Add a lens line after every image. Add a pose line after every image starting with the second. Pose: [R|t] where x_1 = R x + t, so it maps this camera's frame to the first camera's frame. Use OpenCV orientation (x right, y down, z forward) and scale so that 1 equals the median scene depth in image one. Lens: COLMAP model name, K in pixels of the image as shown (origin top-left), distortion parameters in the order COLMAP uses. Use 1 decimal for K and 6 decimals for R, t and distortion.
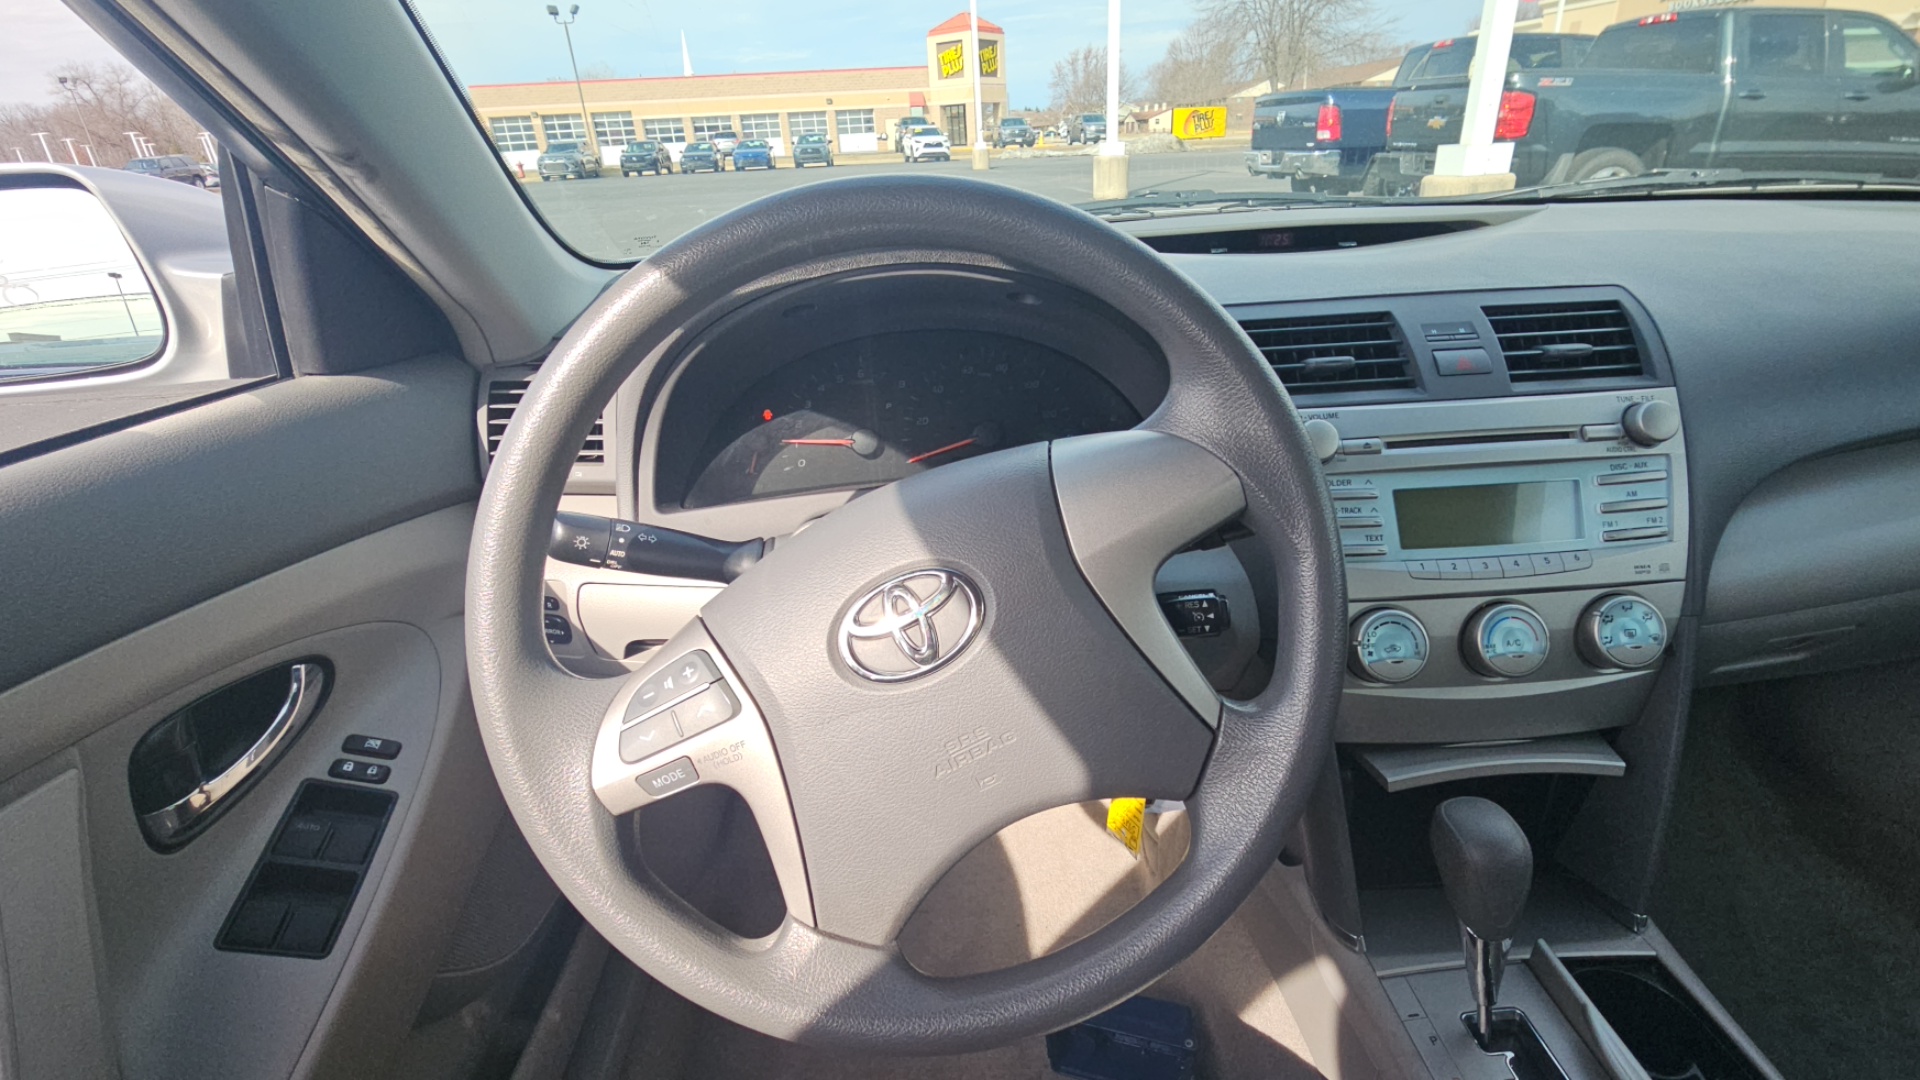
lens RADIAL K [[853.5, 0, 975.8], [0, 853.5, 543.4], [0, 0, 1]] dist [0.008032, -0.006760]
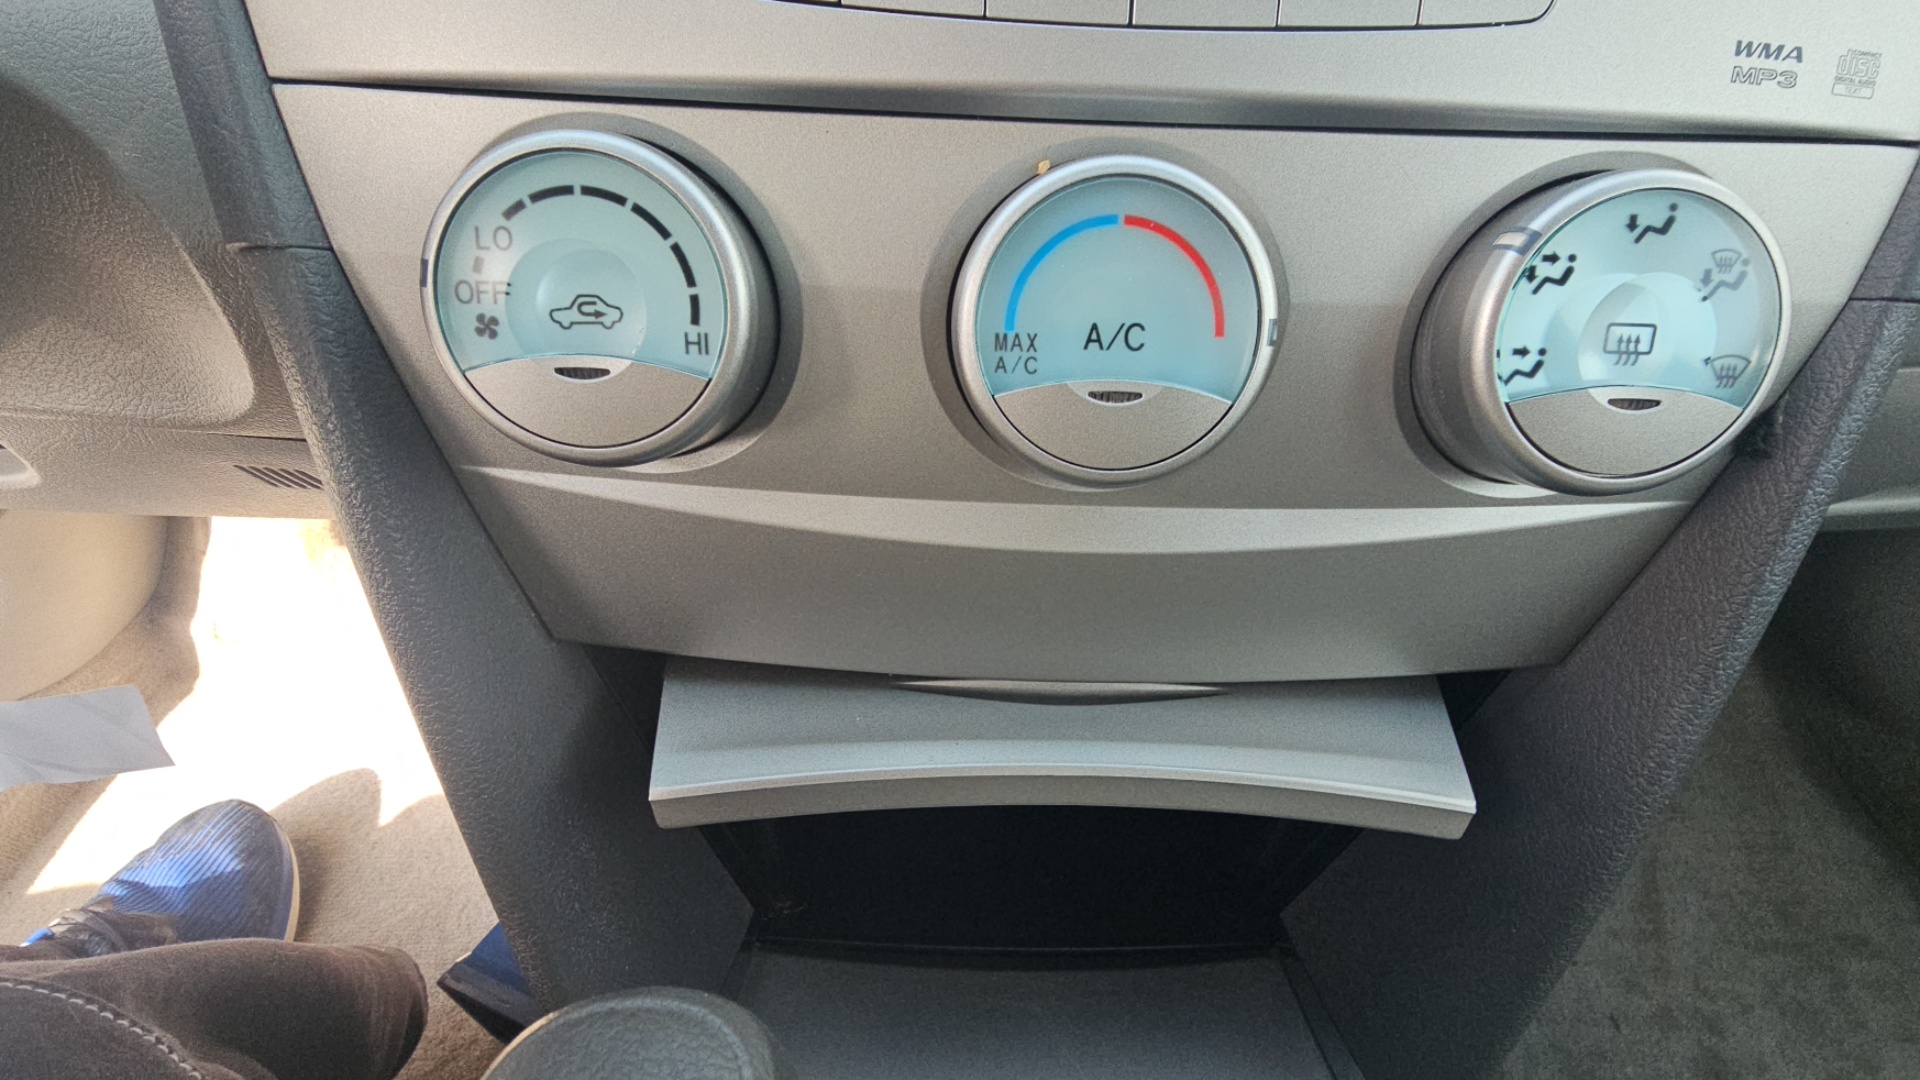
lens RADIAL K [[853.5, 0, 995.3], [0, 853.5, 529.3], [0, 0, 1]] dist [0.008032, -0.006760]
pose [[0.995368, 0.082899, 0.048693, 0.540377], [-0.093285, 0.955301, 0.280533, 0.096047], [-0.023261, -0.283776, 0.958608, 0.707045]]
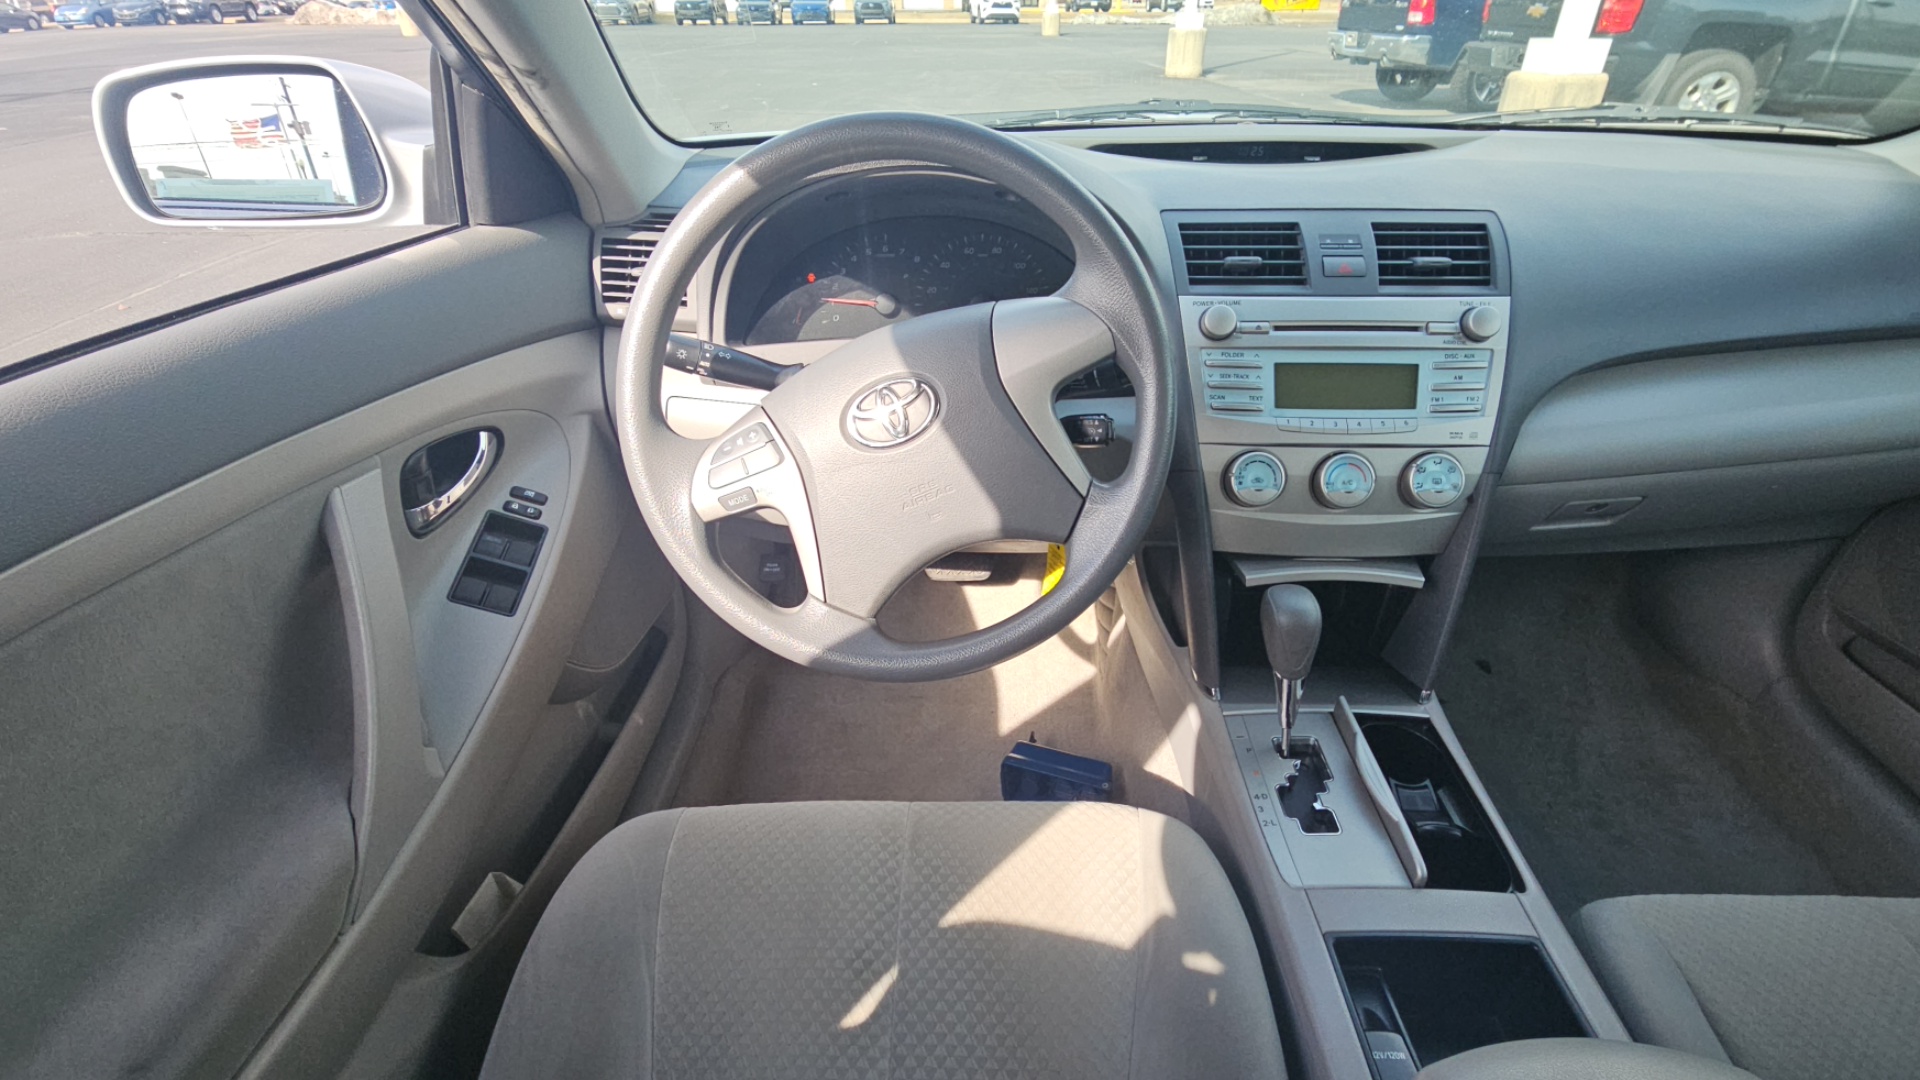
lens RADIAL K [[853.5, 0, 973.6], [0, 853.5, 544.4], [0, 0, 1]] dist [0.008032, -0.006760]
pose [[0.996396, 0.073932, -0.041576, 0.093071], [-0.068036, 0.989340, 0.128755, 0.072589], [0.050652, -0.125462, 0.990805, -0.350201]]
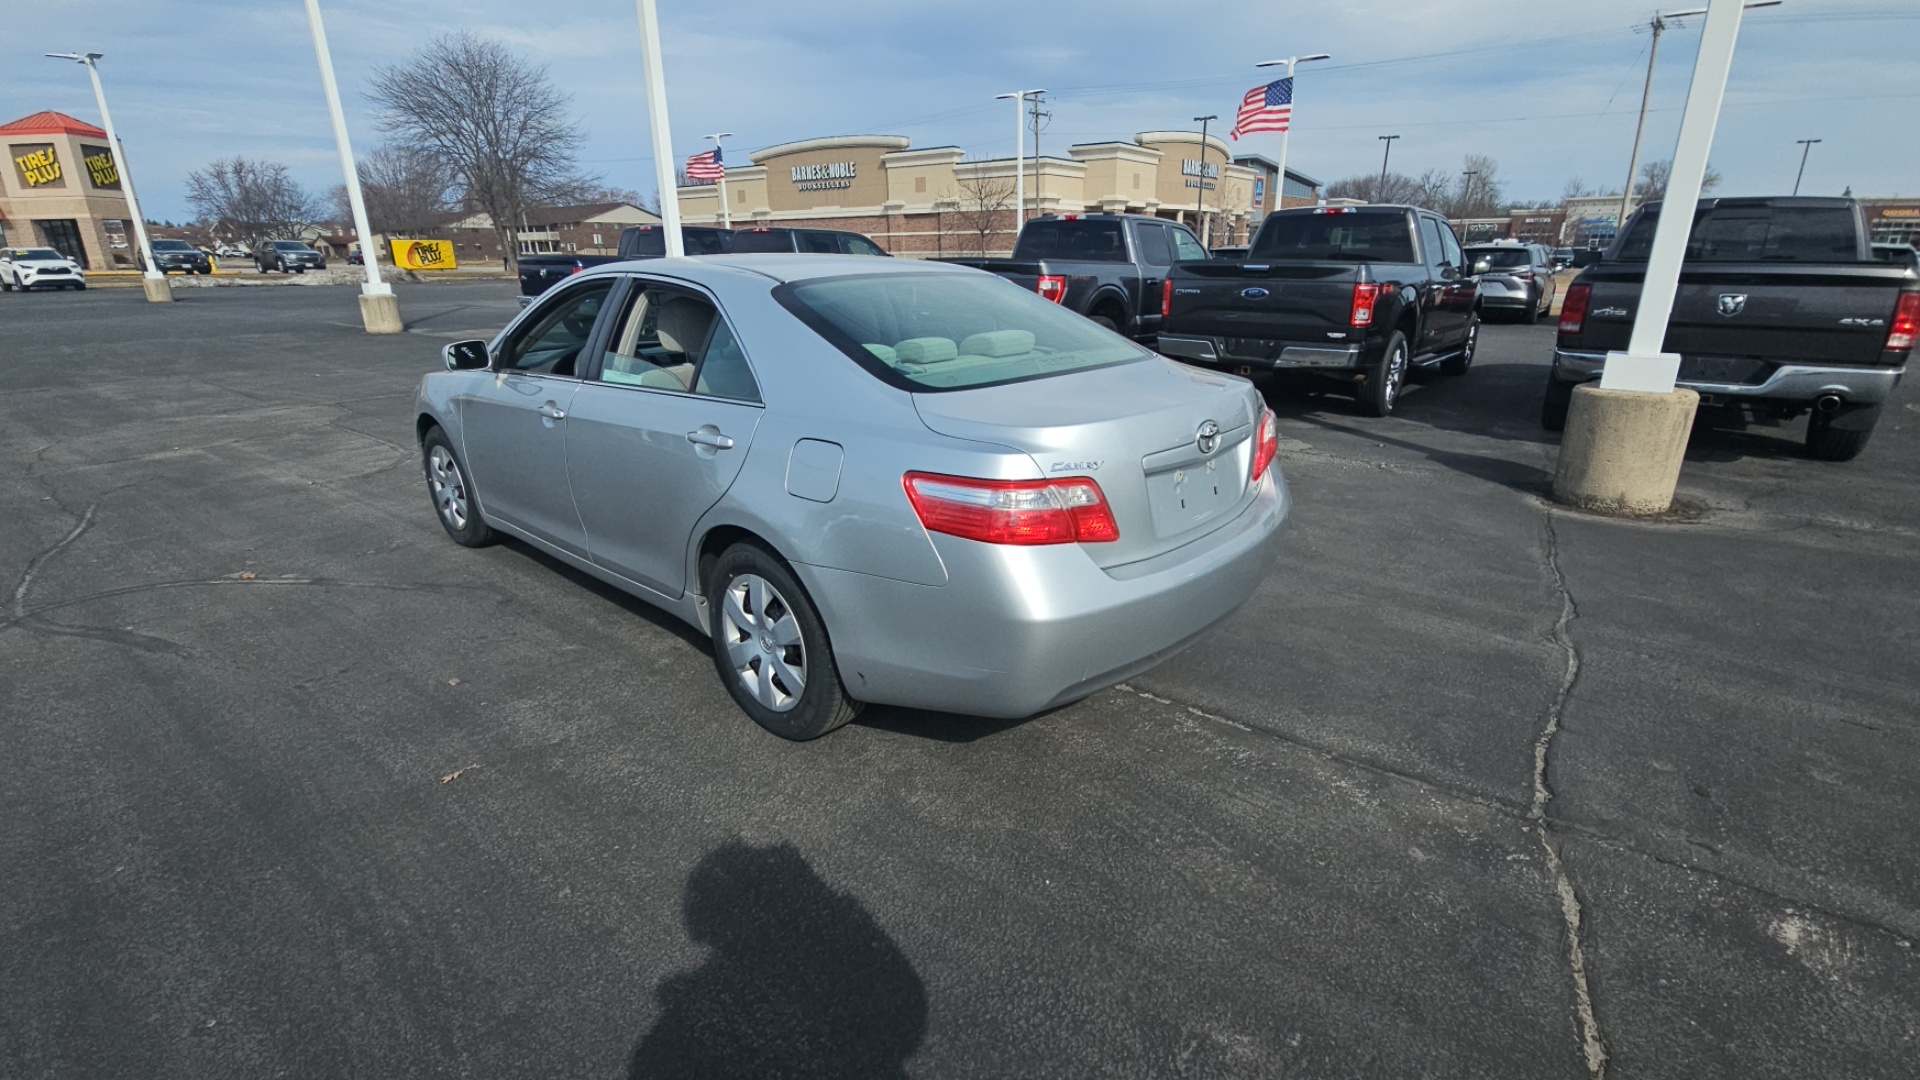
lens RADIAL K [[853.5, 0, 982.9], [0, 853.5, 549.3], [0, 0, 1]] dist [0.008032, -0.006760]
pose [[0.697411, -0.195858, 0.689390, -2.549860], [0.281055, 0.959620, -0.011694, 1.890121], [-0.659262, 0.201912, 0.724296, -5.020985]]
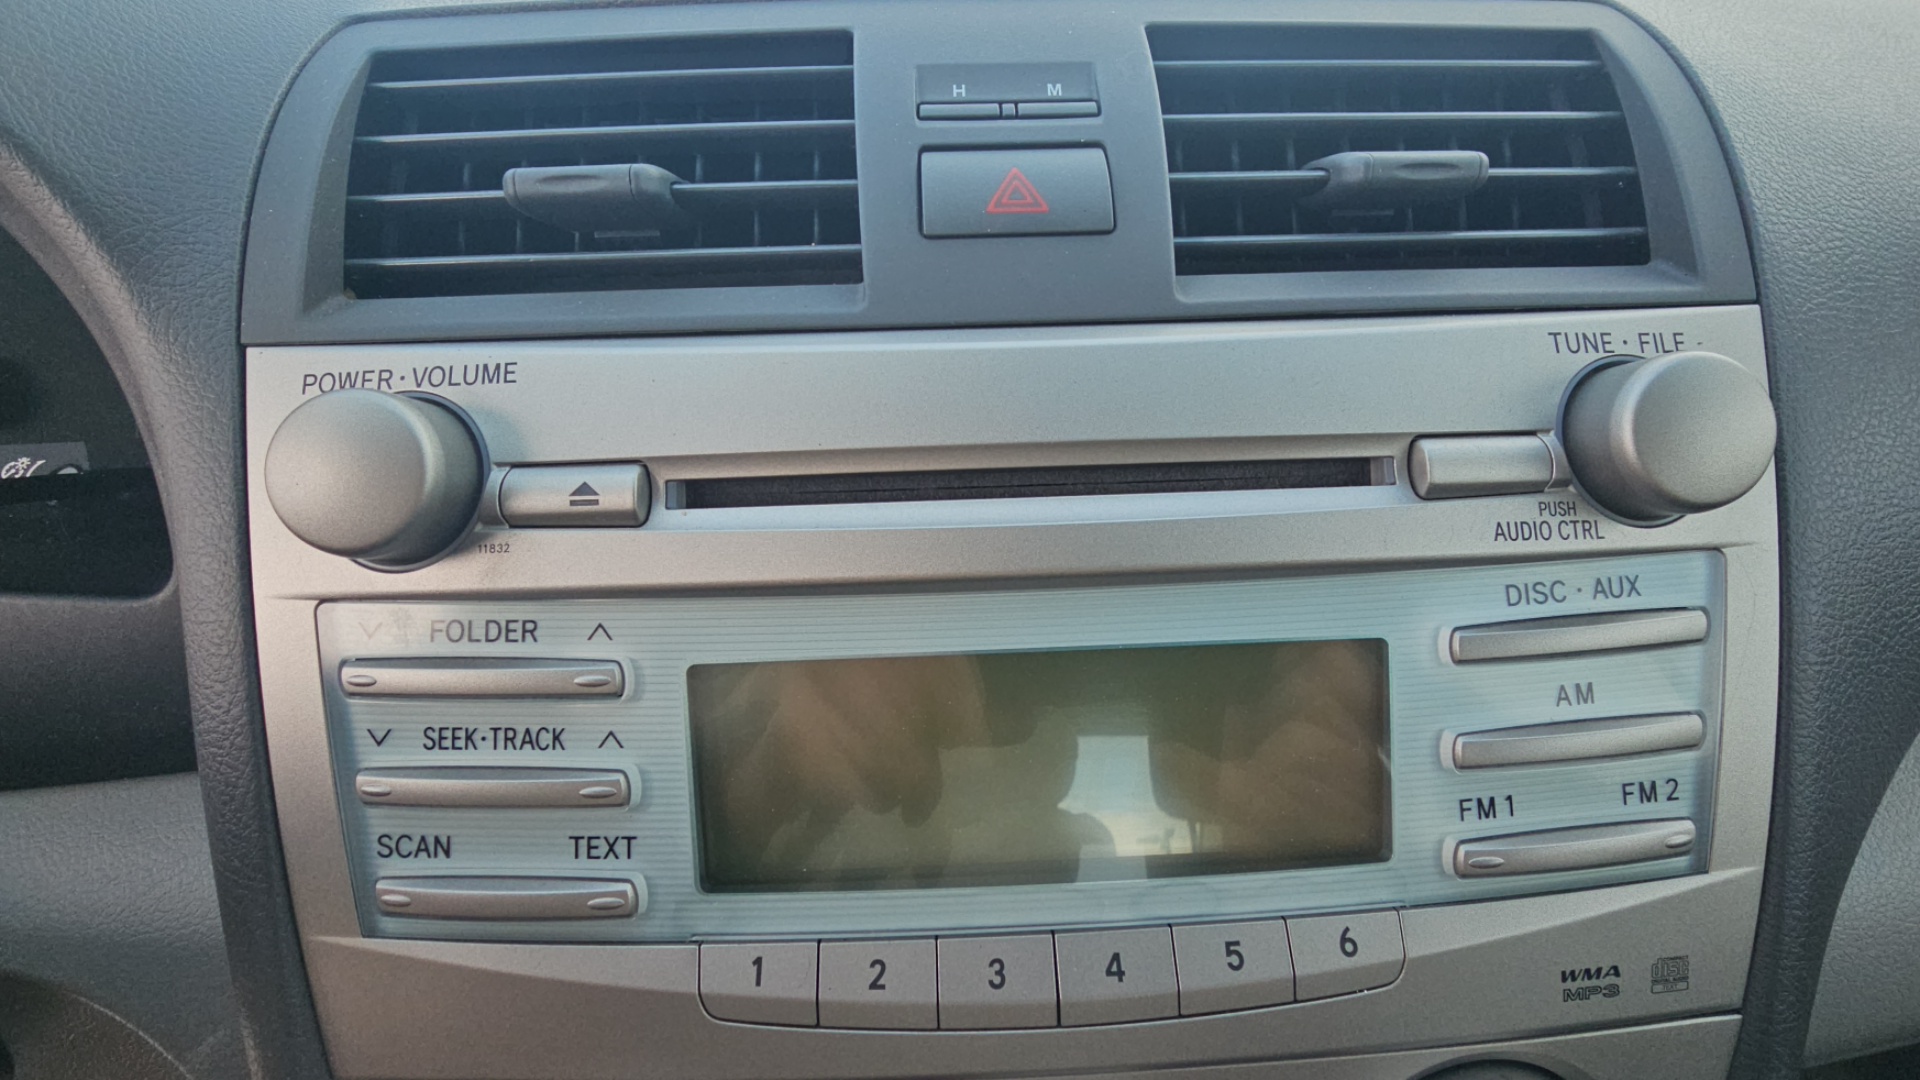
lens RADIAL K [[853.5, 0, 971.6], [0, 853.5, 548.2], [0, 0, 1]] dist [0.008032, -0.006760]
pose [[0.999614, 0.023388, 0.014967, 0.537375], [-0.024465, 0.996778, 0.076388, -0.113826], [-0.013132, -0.076725, 0.996966, 0.693195]]
